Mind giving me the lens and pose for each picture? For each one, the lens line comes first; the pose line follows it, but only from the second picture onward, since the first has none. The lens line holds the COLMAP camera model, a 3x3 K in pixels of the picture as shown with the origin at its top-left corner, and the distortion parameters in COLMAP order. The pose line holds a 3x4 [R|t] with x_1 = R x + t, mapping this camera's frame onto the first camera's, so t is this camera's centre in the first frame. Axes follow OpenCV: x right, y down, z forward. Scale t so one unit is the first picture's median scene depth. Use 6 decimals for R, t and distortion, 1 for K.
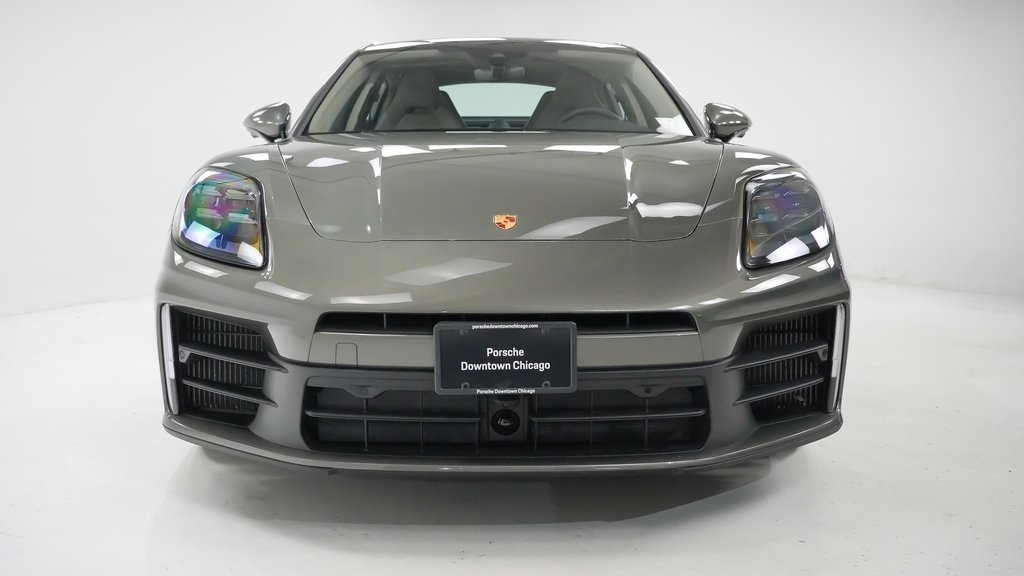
lens RADIAL K [[1003.7, 0, 512.0], [0, 1003.7, 287.4], [0, 0, 1]] dist [-0.080023, 0.000000]
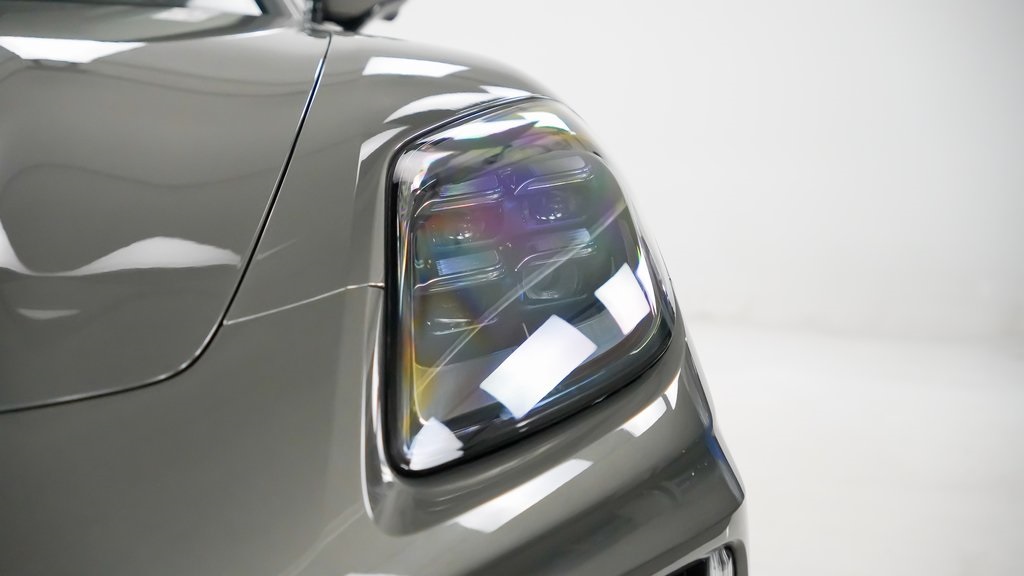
lens RADIAL K [[1765.4, 0, 511.1], [0, 1765.4, 289.6], [0, 0, 1]] dist [0.596808, 0.000000]
pose [[0.962102, -0.048862, 0.268275, 0.118380], [0.051768, 0.998652, -0.003763, -0.058624], [-0.267730, 0.017508, 0.963335, 0.455610]]
